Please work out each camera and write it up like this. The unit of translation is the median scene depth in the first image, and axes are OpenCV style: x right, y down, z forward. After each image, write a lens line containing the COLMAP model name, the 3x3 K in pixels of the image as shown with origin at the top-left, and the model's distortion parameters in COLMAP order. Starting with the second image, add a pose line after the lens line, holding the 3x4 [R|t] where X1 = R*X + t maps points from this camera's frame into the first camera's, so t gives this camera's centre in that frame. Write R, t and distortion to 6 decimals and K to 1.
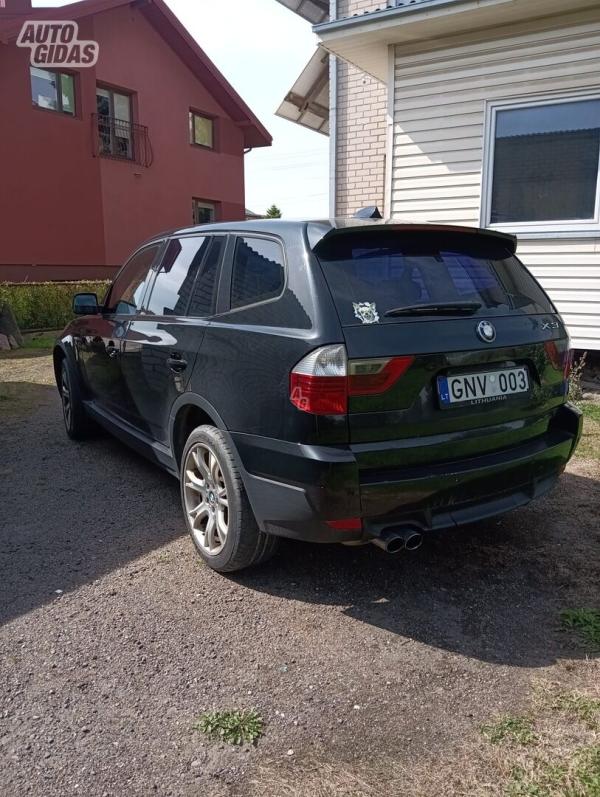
lens RADIAL K [[645.7, 0, 299.7], [0, 645.7, 380.2], [0, 0, 1]] dist [0.033167, -0.093170]
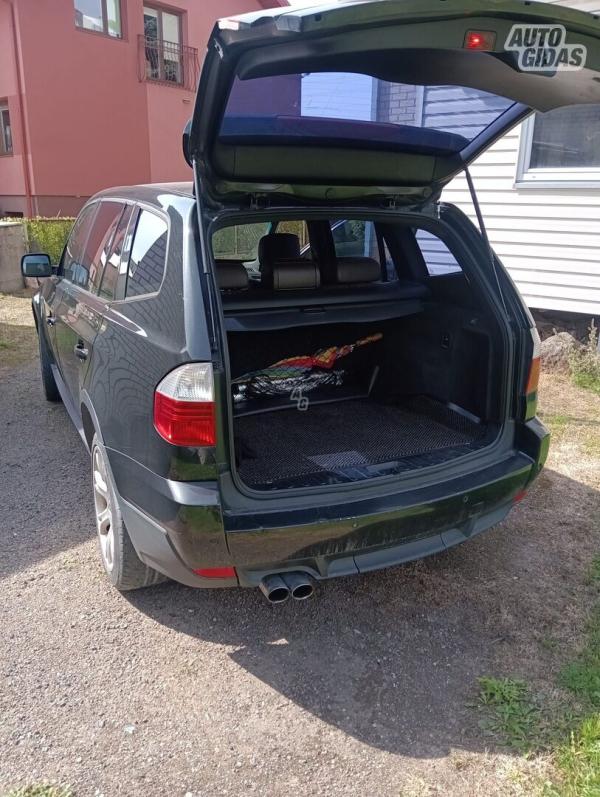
lens RADIAL K [[645.7, 0, 299.7], [0, 645.7, 380.2], [0, 0, 1]] dist [0.033167, -0.093170]
pose [[0.993730, 0.045876, -0.101961, 0.230399], [-0.034681, 0.993439, 0.108975, -0.110797], [0.106292, -0.104756, 0.988801, 0.174890]]
